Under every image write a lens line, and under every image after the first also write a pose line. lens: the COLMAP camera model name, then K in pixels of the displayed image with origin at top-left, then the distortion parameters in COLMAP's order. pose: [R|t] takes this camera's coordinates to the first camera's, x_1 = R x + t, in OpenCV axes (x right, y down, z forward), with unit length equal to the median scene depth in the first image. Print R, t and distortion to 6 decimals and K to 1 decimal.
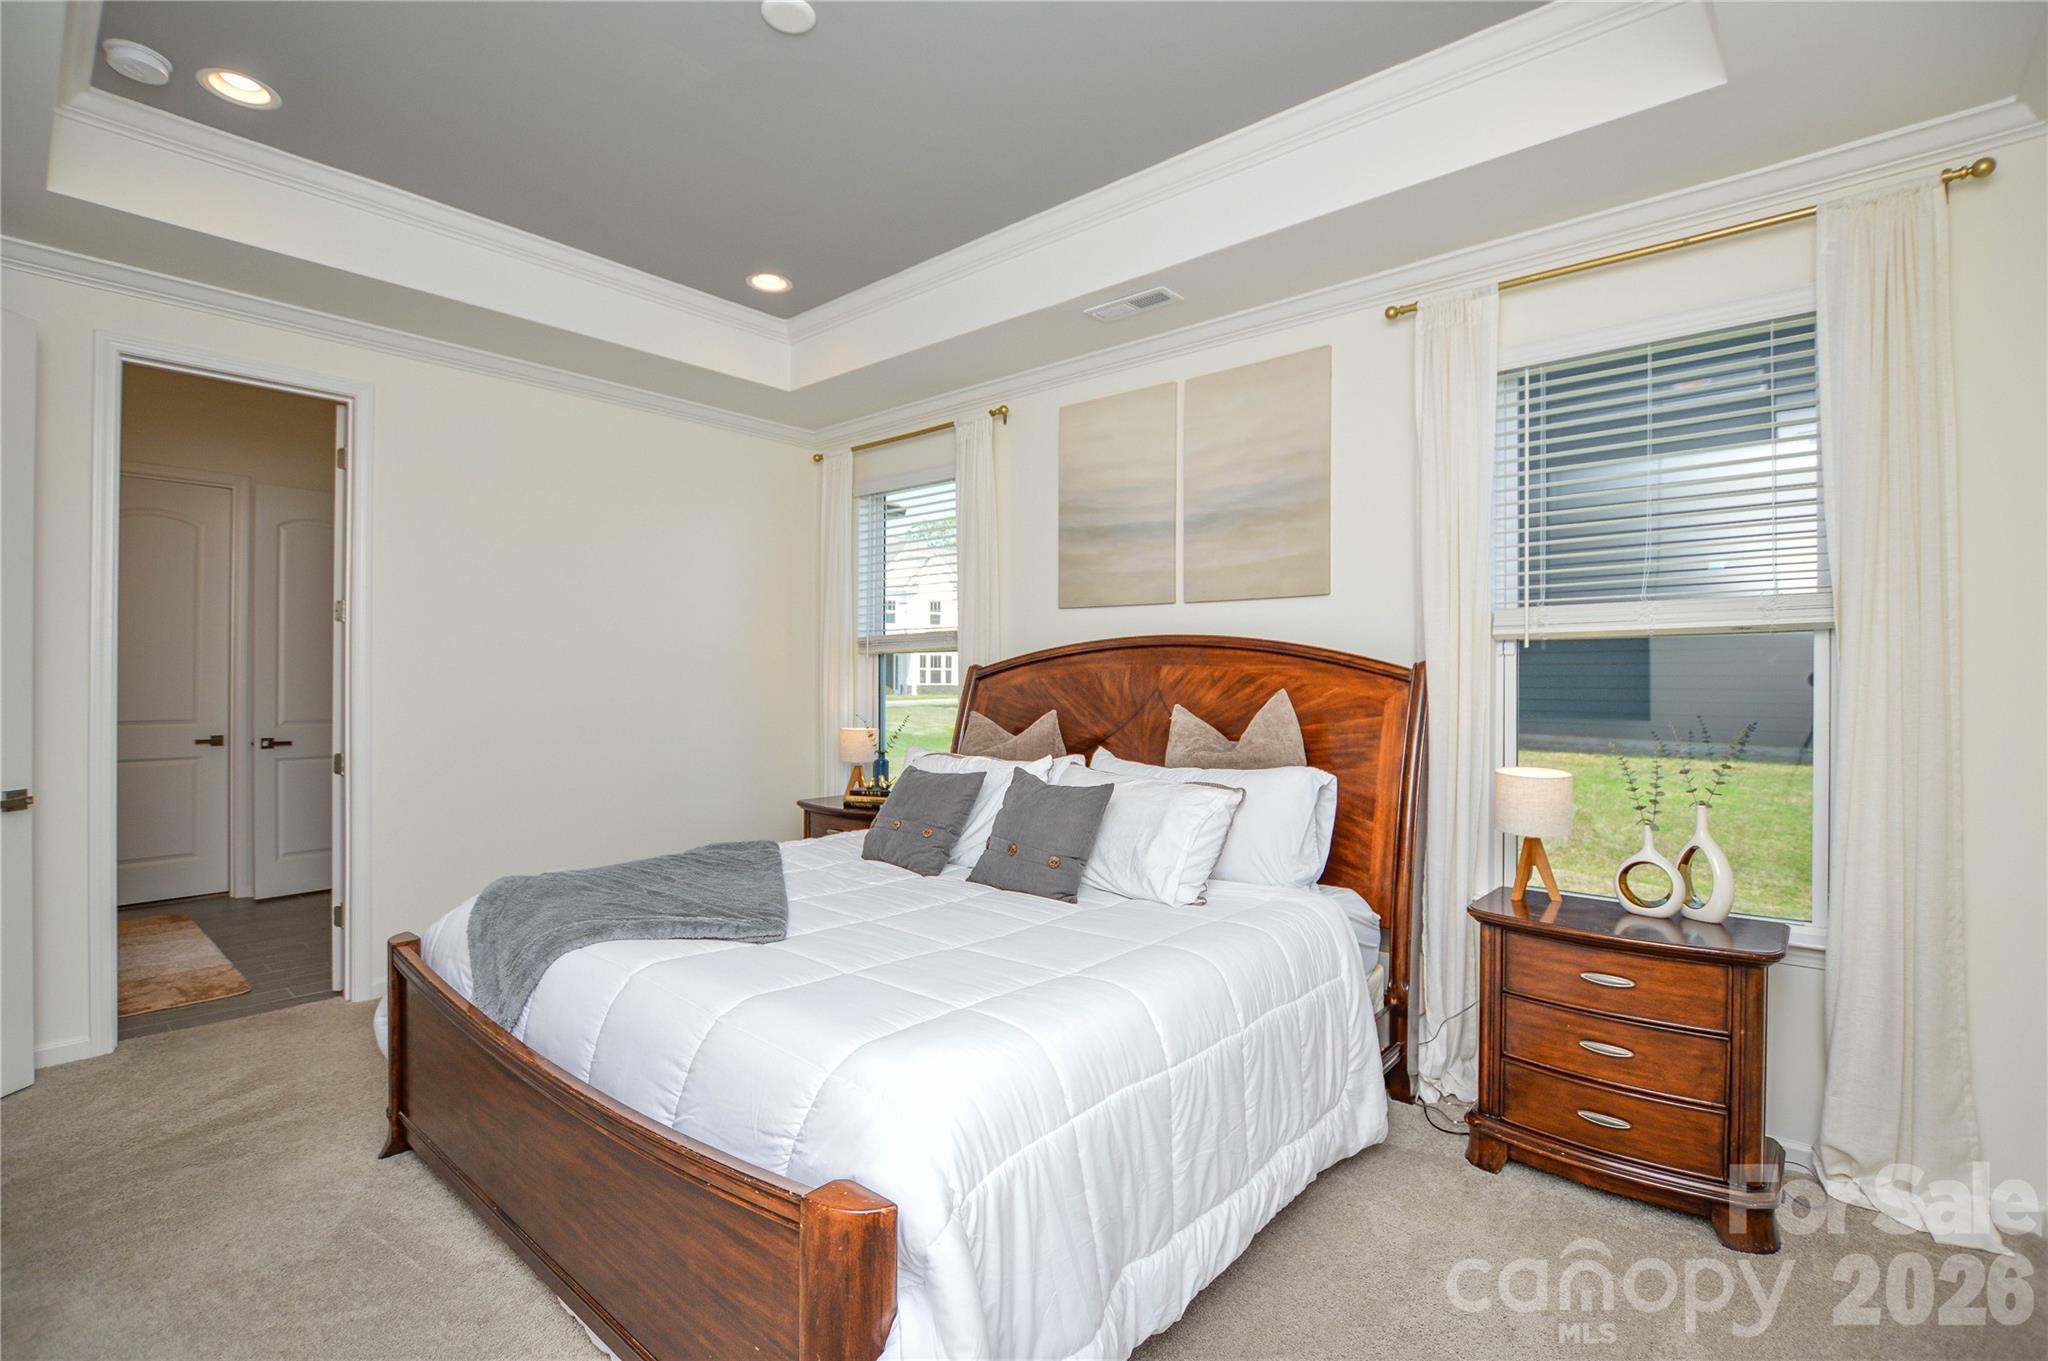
lens RADIAL K [[921.9, 0, 1018.9], [0, 921.9, 673.2], [0, 0, 1]] dist [-0.023006, 0.000861]
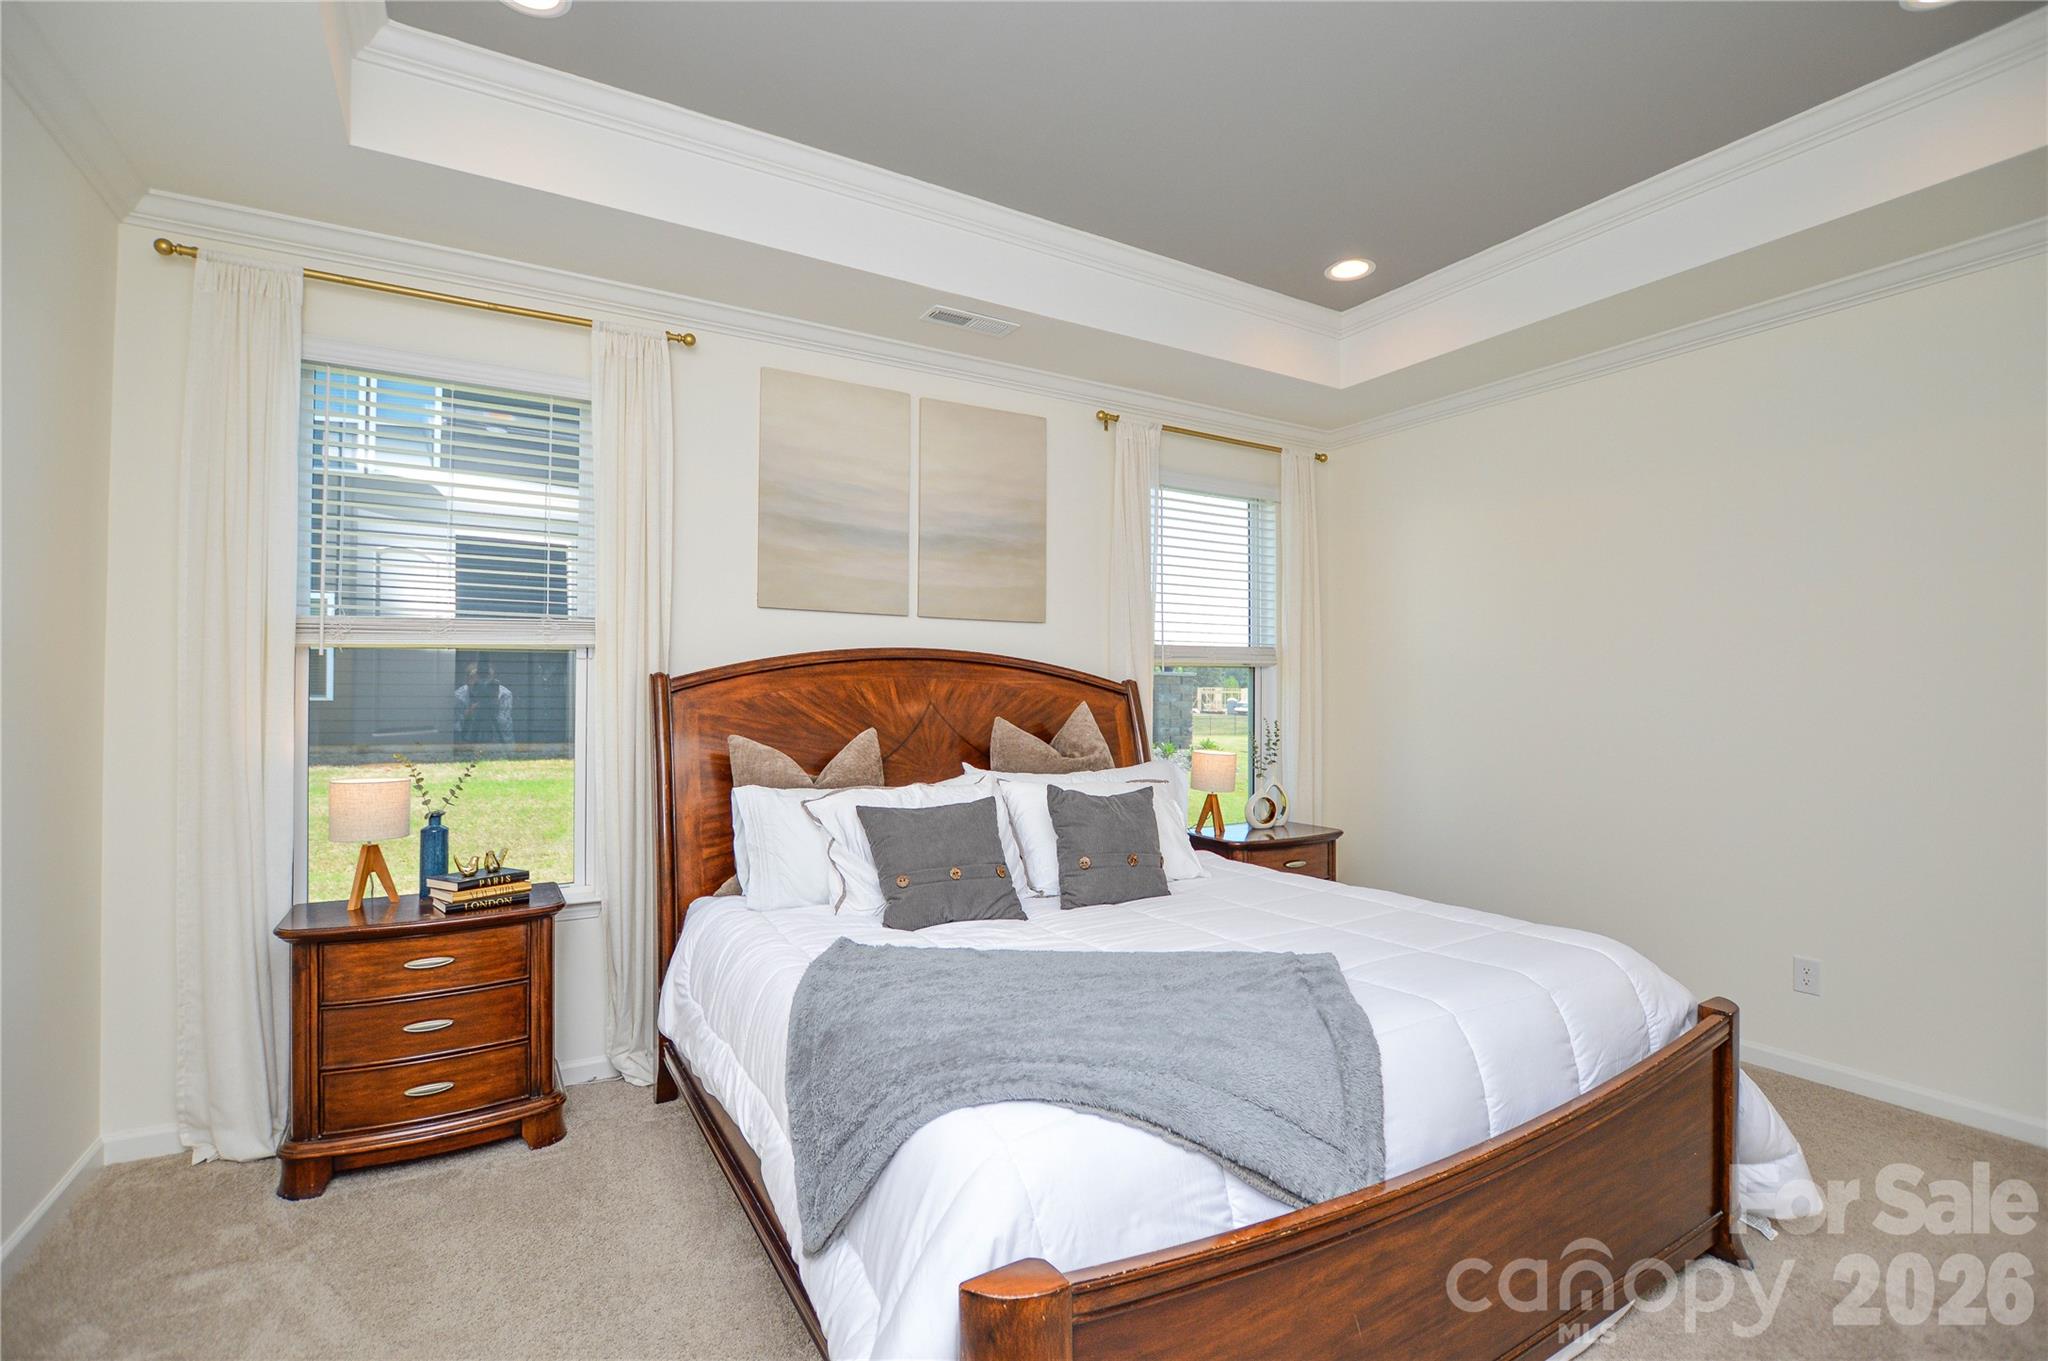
lens RADIAL K [[822.9, 0, 1024.0], [0, 822.9, 680.5], [0, 0, 1]] dist [-0.015322, 0.000085]
pose [[0.378606, 0.007808, 0.925525, -0.604265], [-0.011180, 0.999930, -0.003862, -0.004179], [-0.925490, -0.008885, 0.378667, 0.544240]]
